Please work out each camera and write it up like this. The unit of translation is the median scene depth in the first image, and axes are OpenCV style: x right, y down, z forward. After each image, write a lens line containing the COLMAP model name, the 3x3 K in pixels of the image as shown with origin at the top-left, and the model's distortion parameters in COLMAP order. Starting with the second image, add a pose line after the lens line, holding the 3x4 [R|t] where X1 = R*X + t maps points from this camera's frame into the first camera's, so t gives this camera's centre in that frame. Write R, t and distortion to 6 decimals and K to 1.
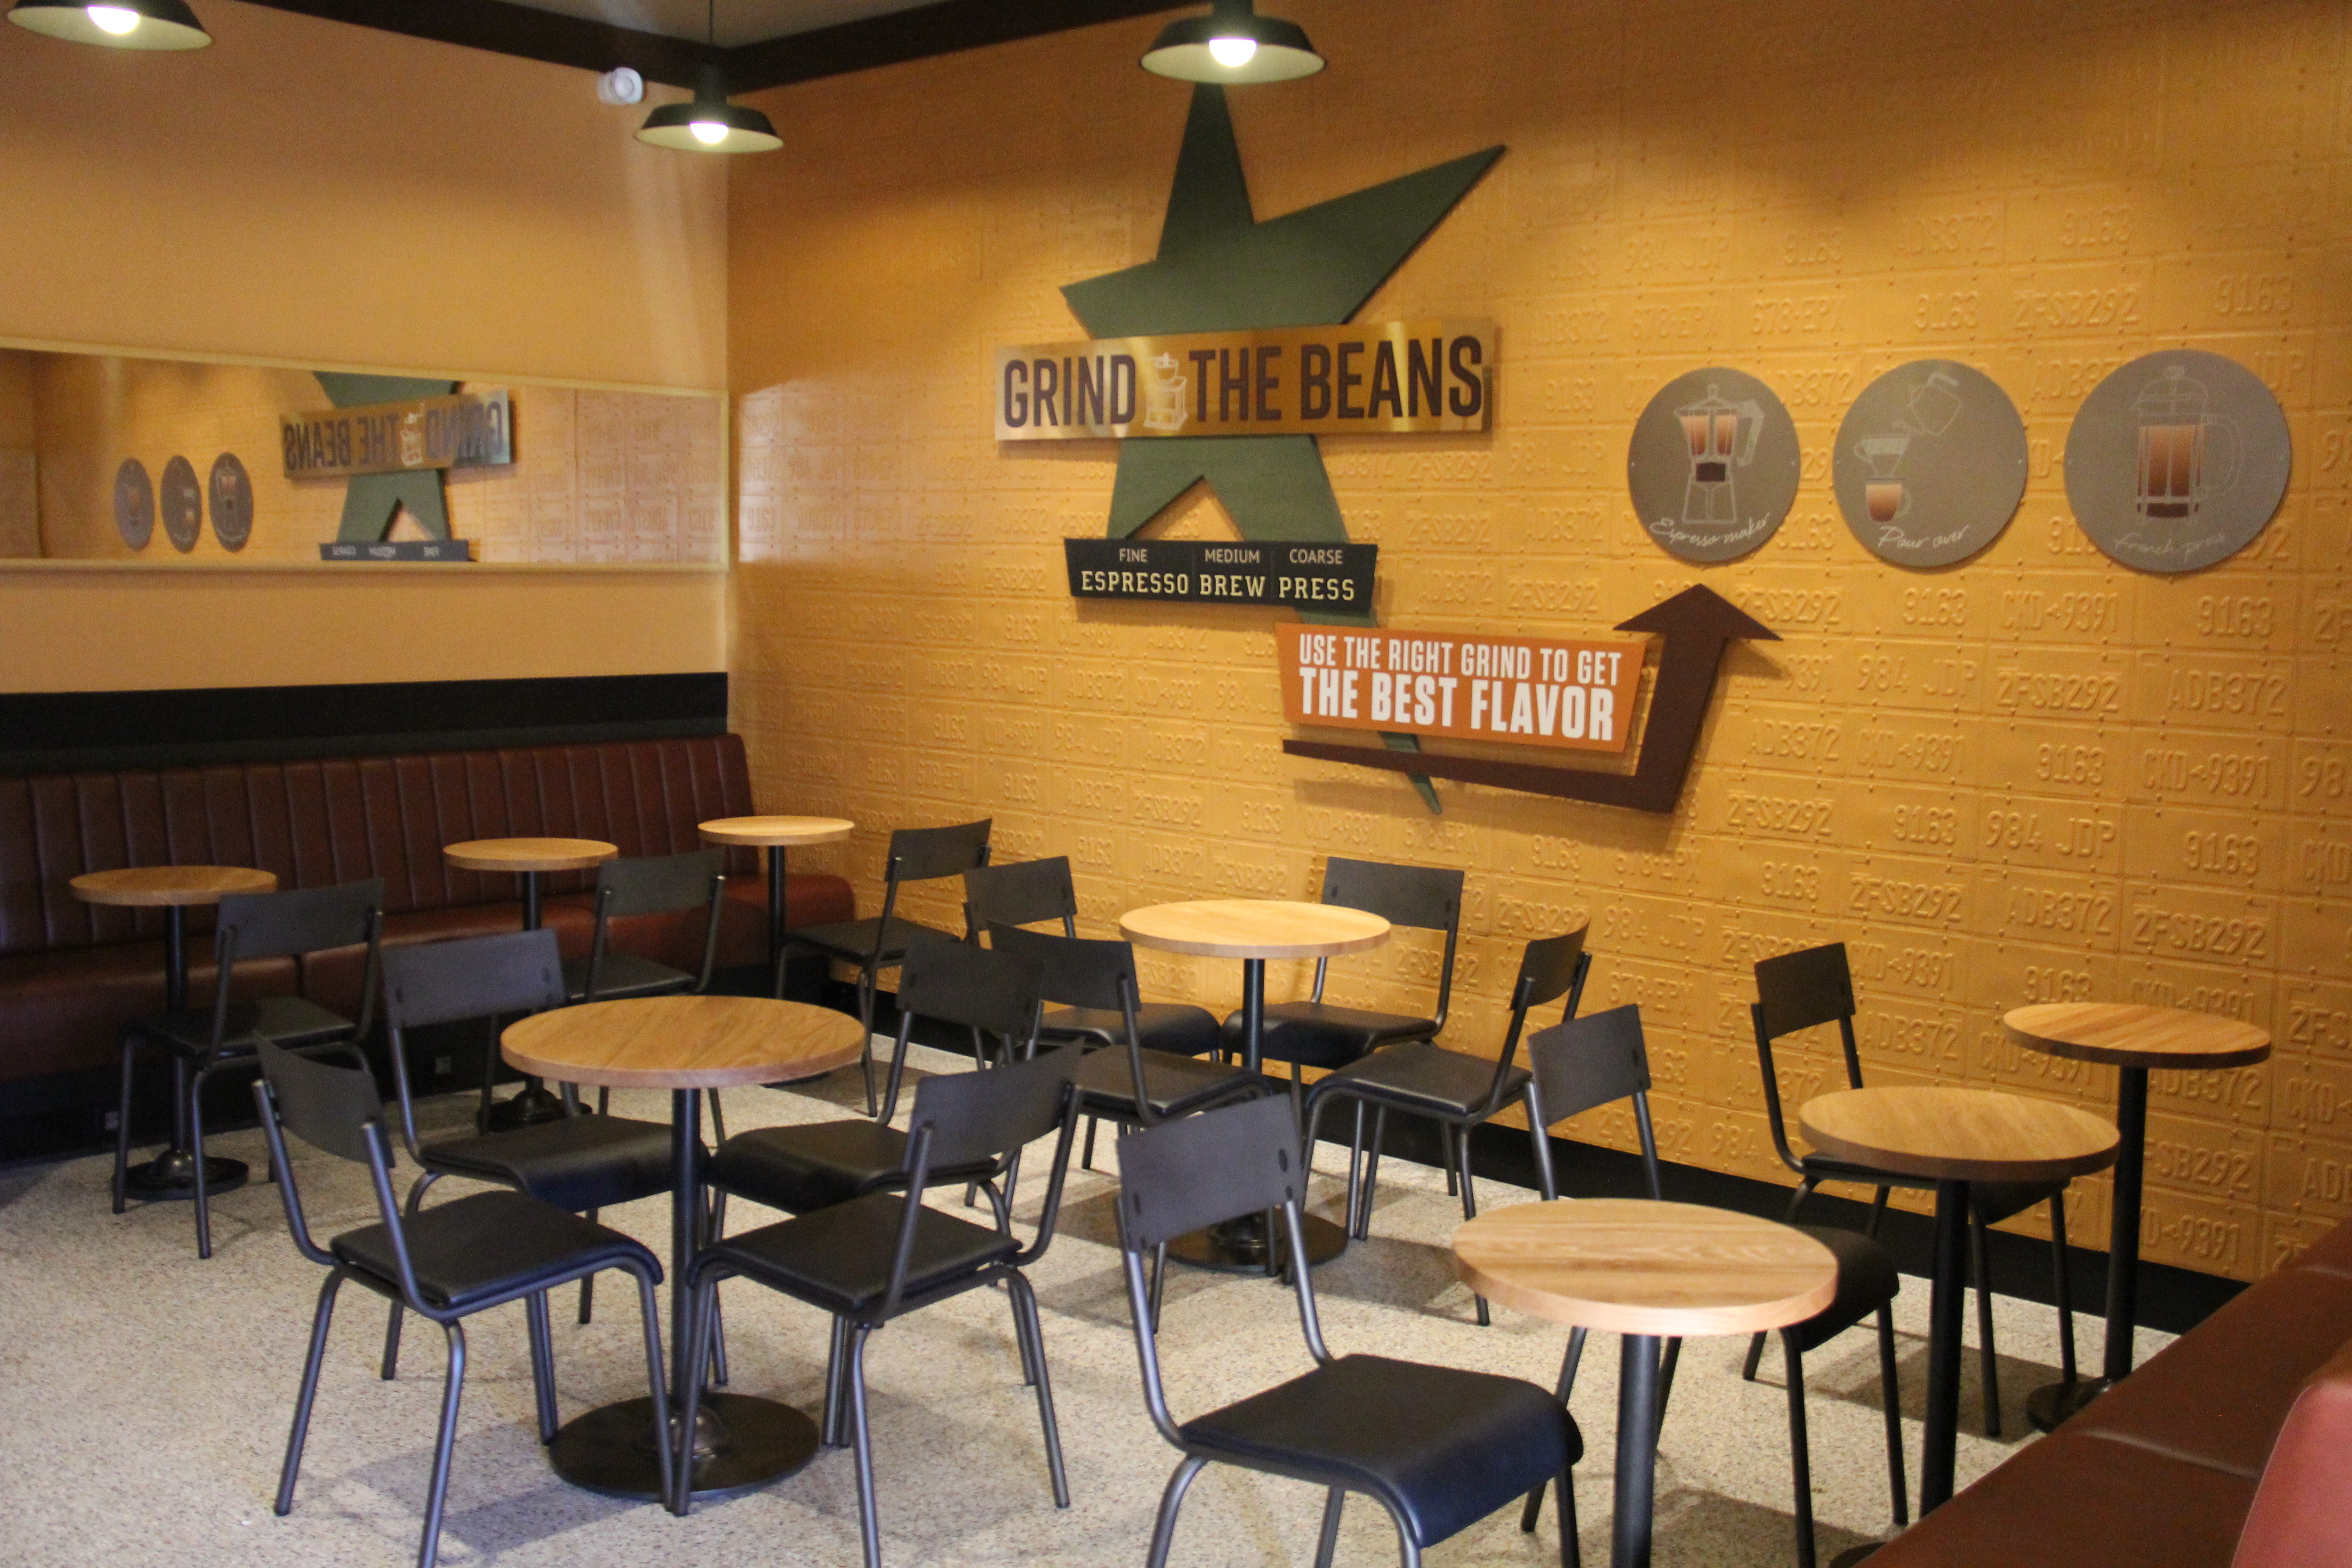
lens RADIAL K [[2223.6, 0, 1176.0], [0, 2223.6, 784.0], [0, 0, 1]] dist [-0.122234, 0.204276]
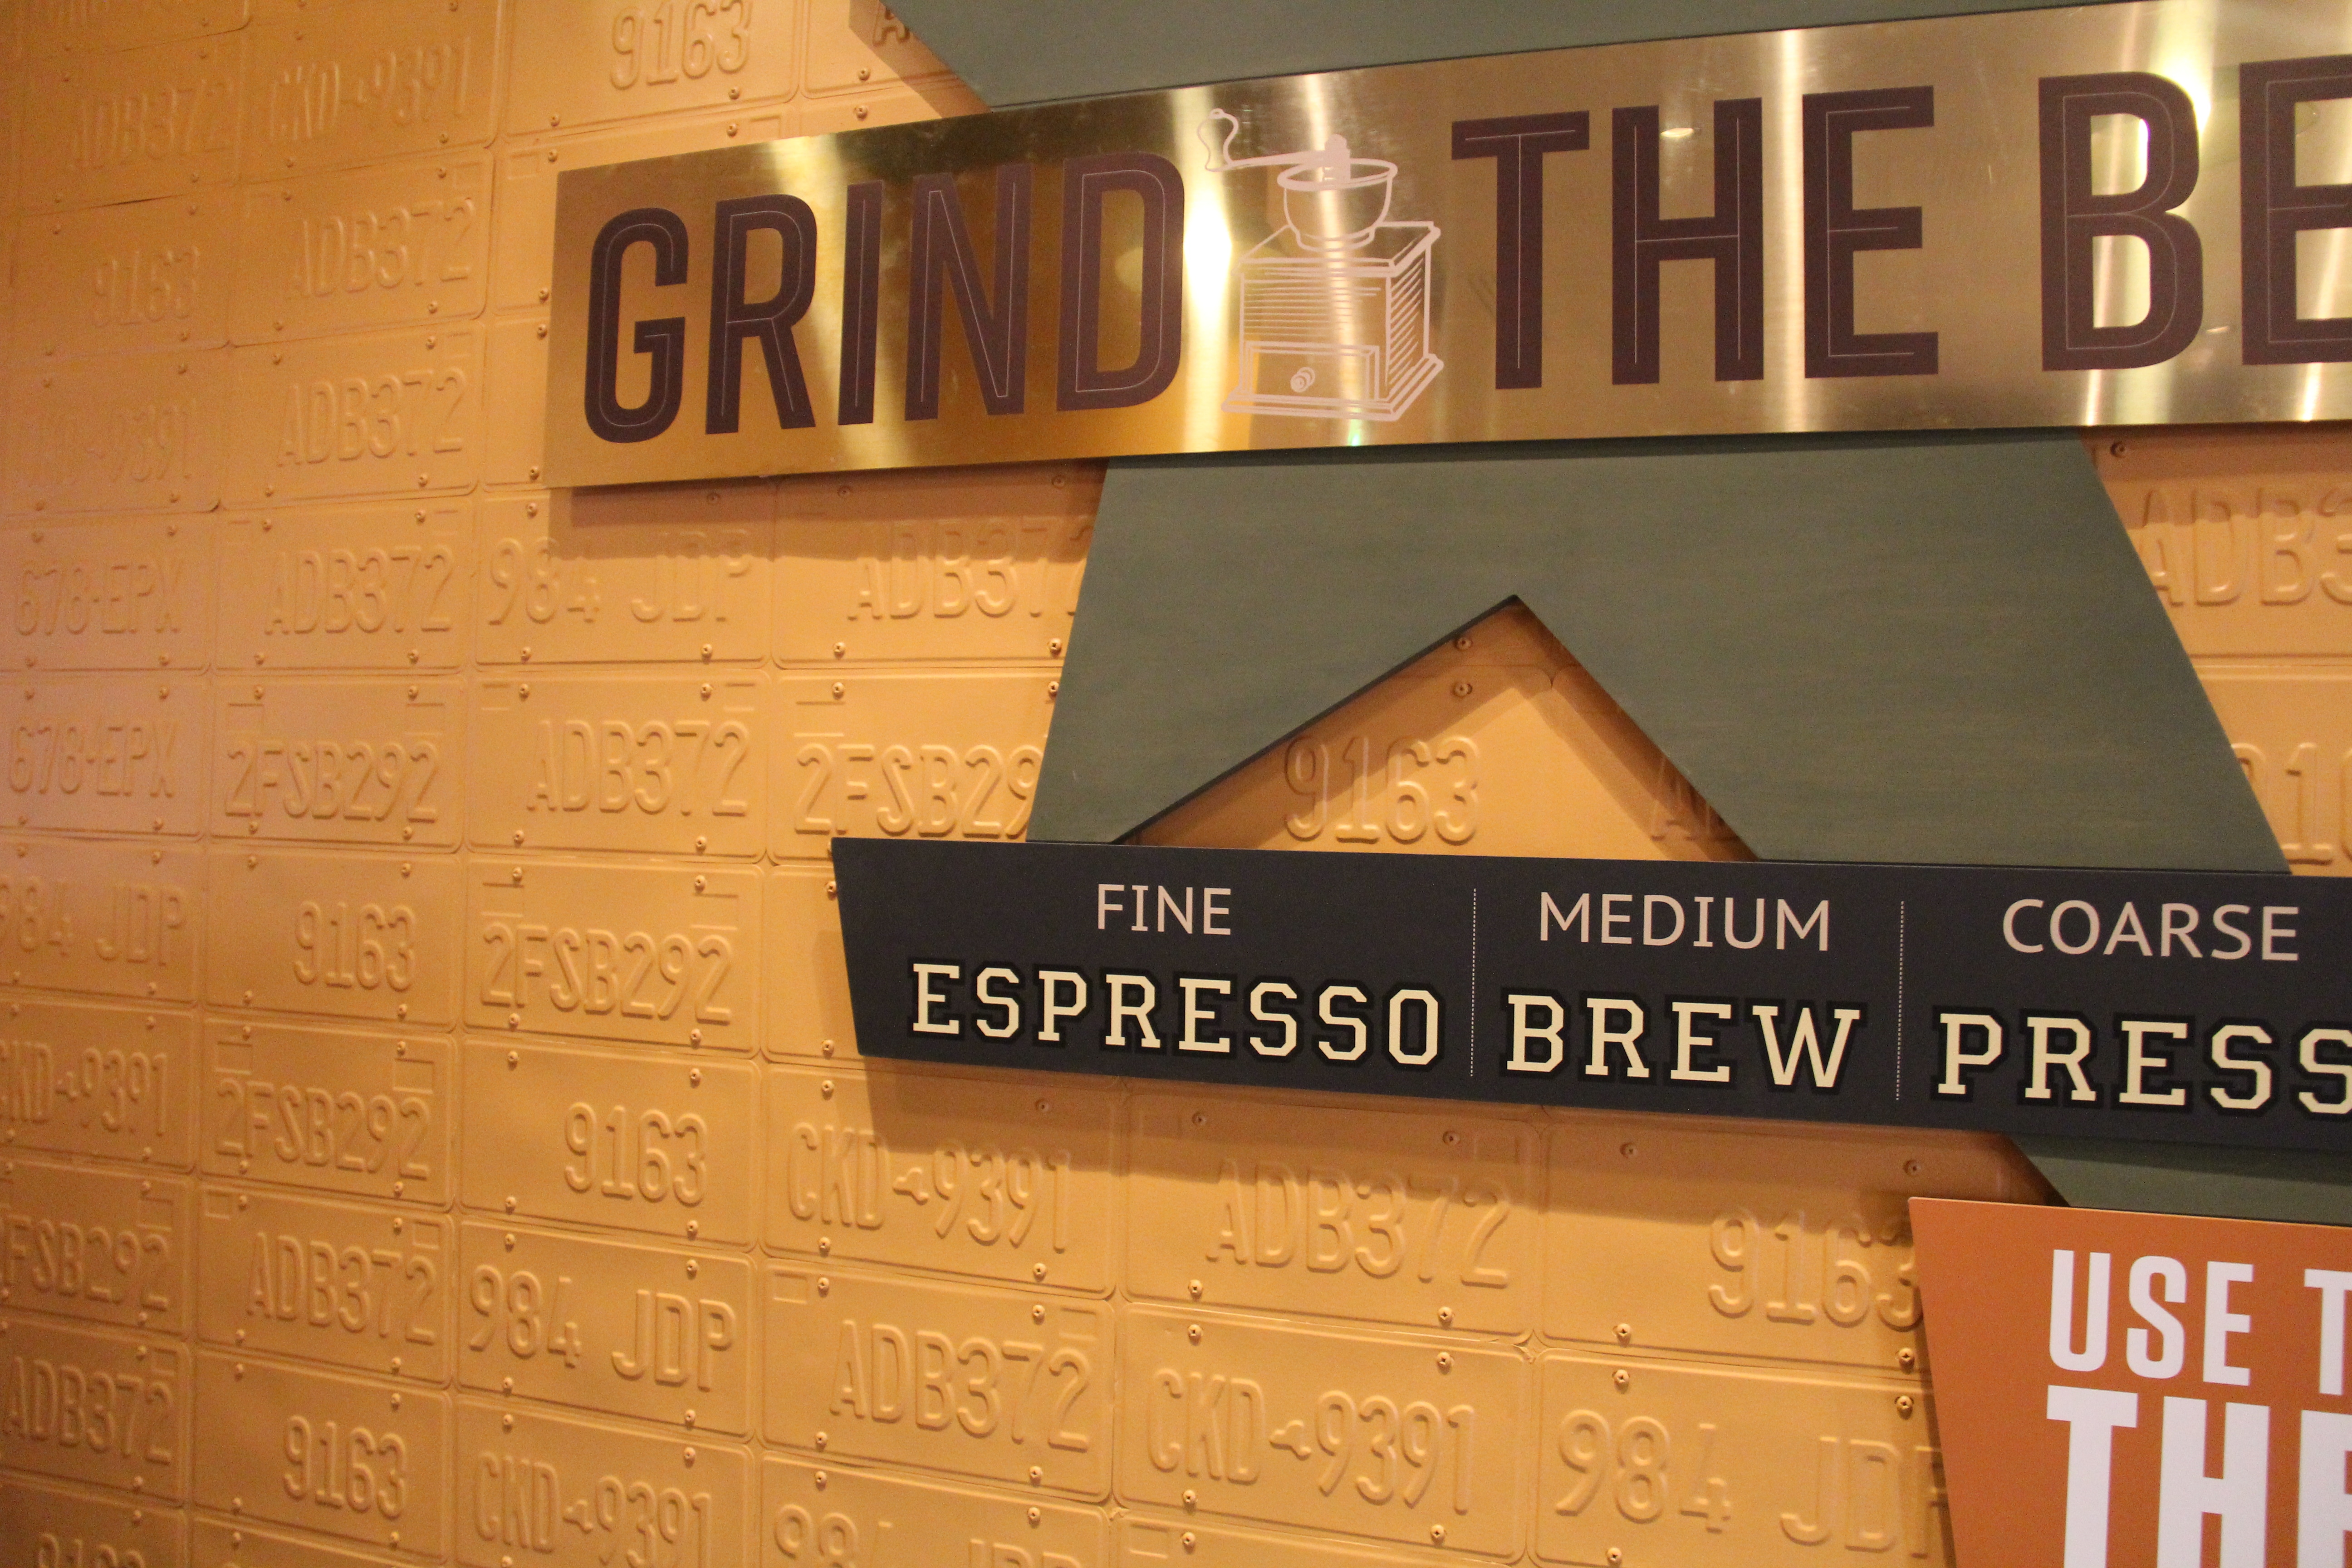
lens RADIAL K [[1975.0, 0, 1176.0], [0, 1975.0, 784.0], [0, 0, 1]] dist [-0.192606, 0.159299]
pose [[0.929312, 0.019689, 0.368770, -0.114075], [0.028990, 0.991606, -0.126001, -0.098631], [-0.368155, 0.127785, 0.920941, 0.877866]]
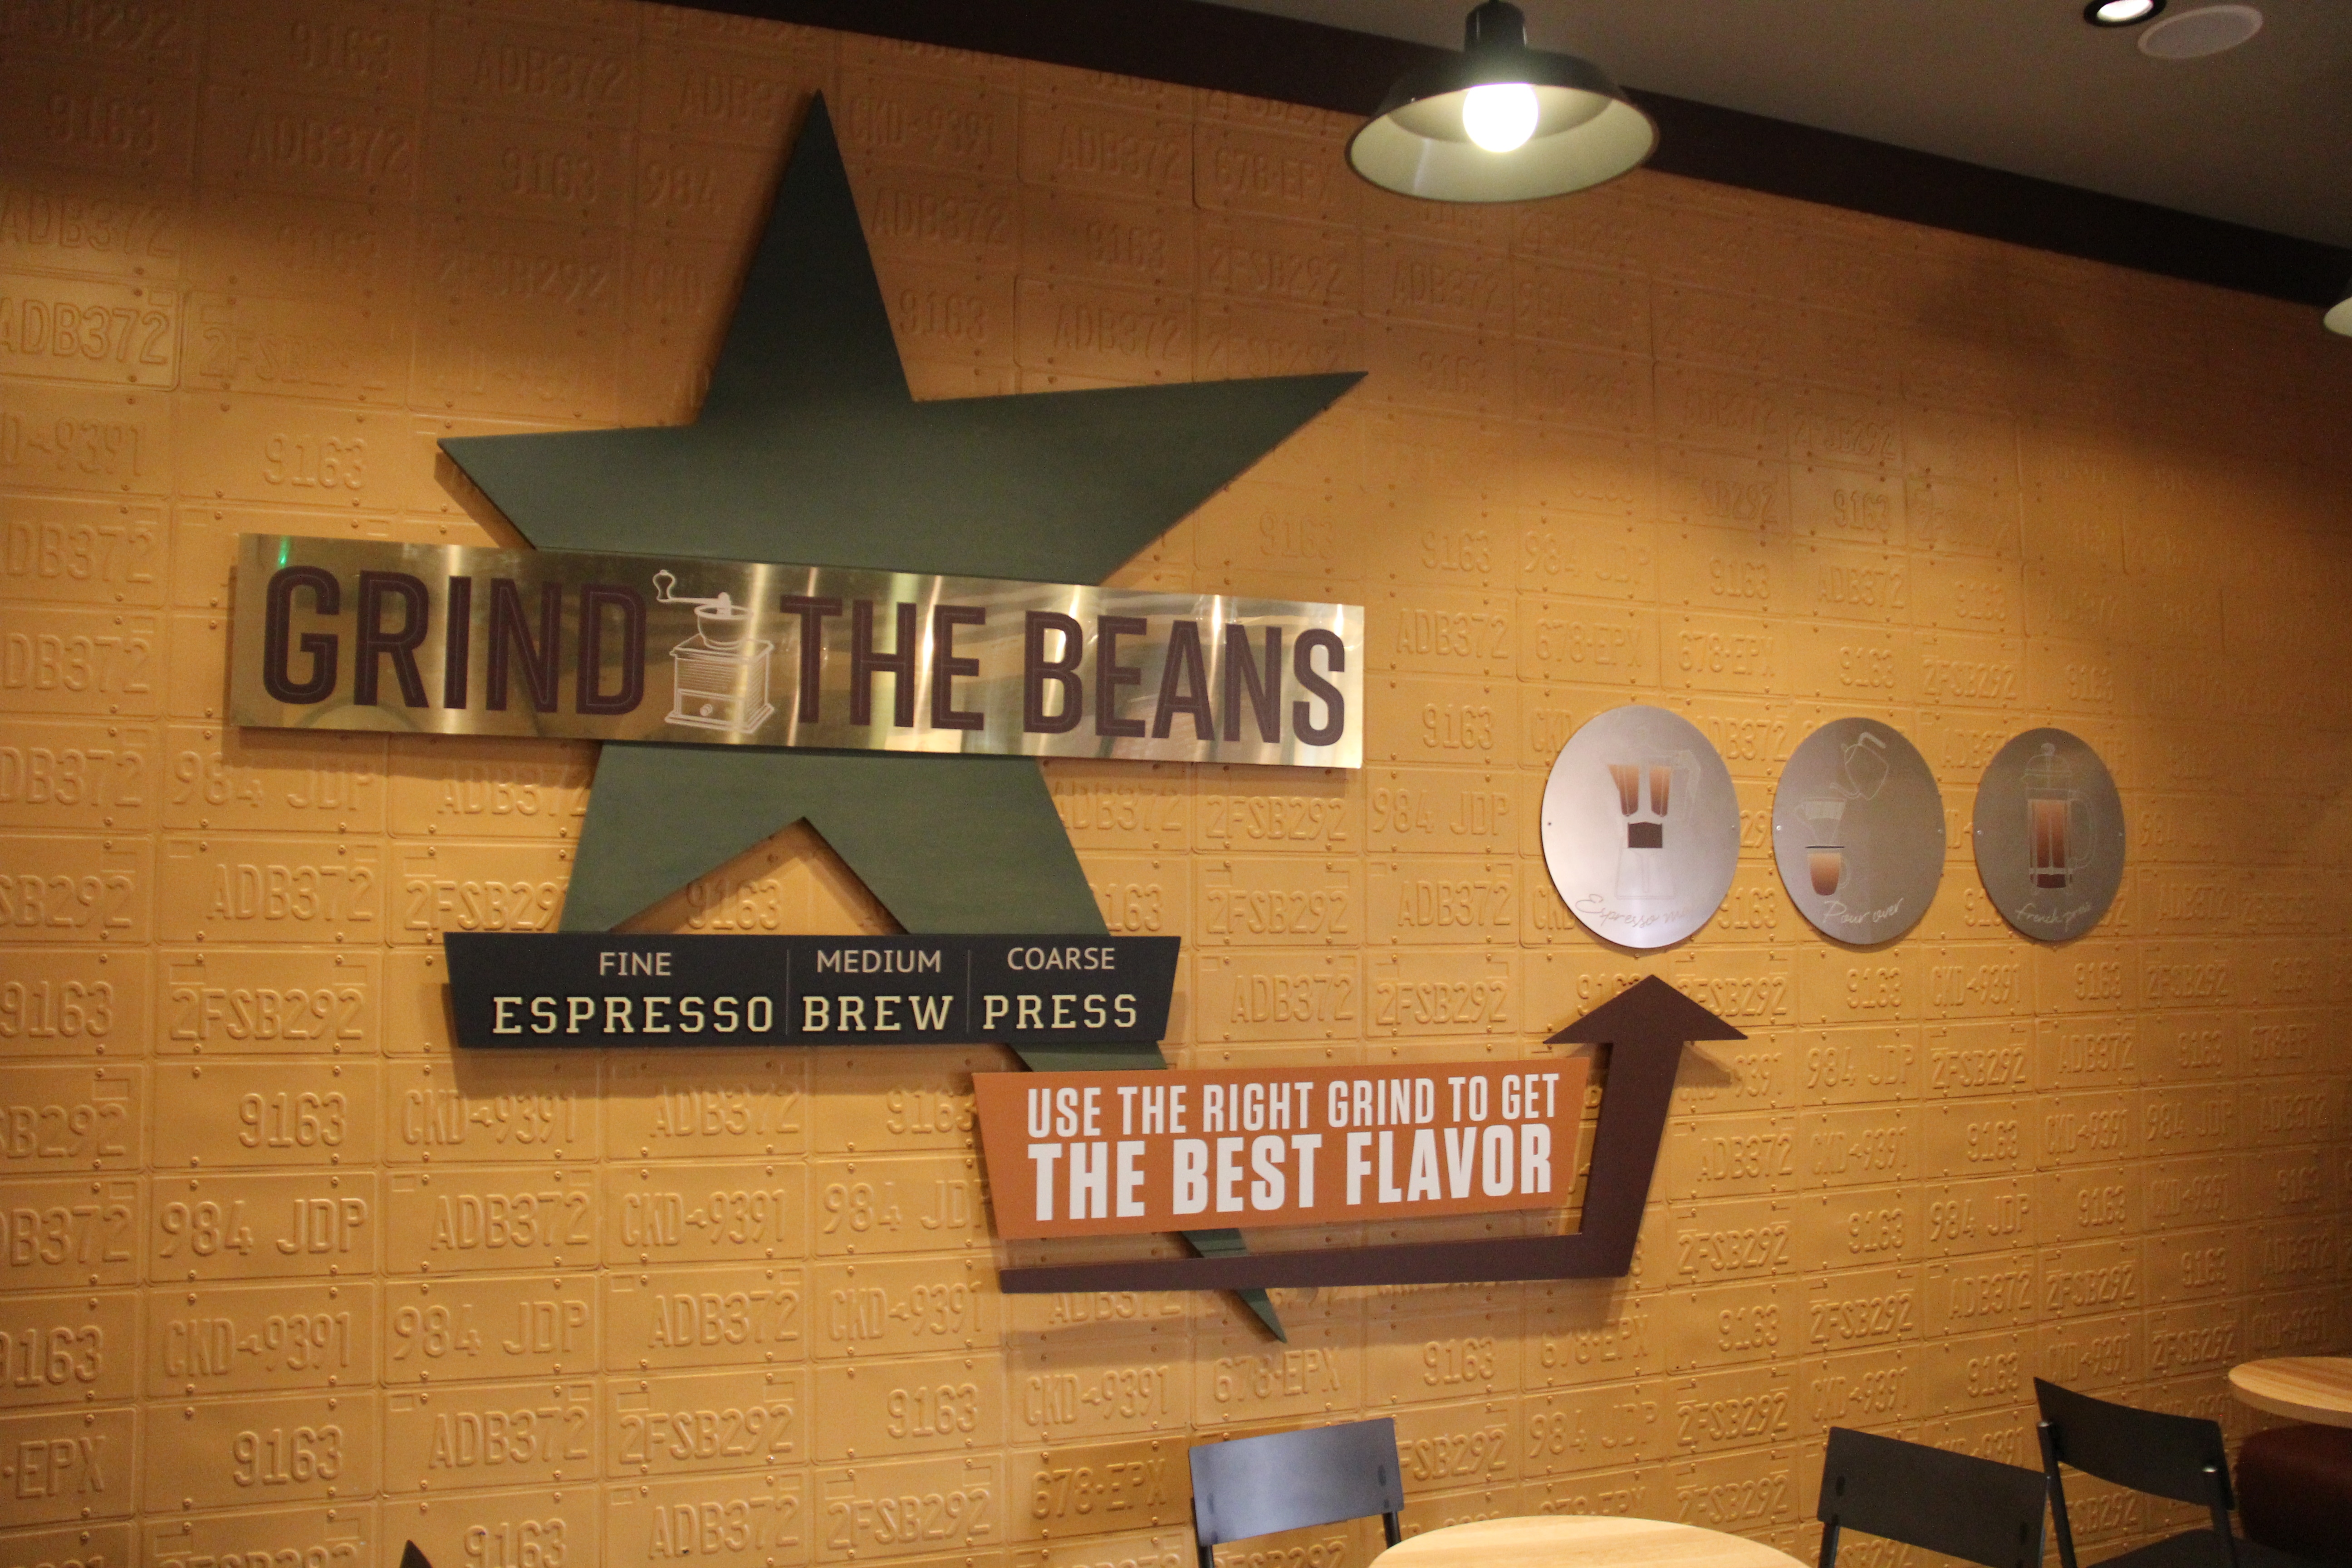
lens RADIAL K [[1975.0, 0, 1176.0], [0, 1975.0, 784.0], [0, 0, 1]] dist [-0.192606, 0.159299]
pose [[0.444231, 0.045571, 0.894752, -0.419787], [0.102370, 0.989583, -0.101226, -0.095195], [-0.890044, 0.136564, 0.434938, 0.757940]]
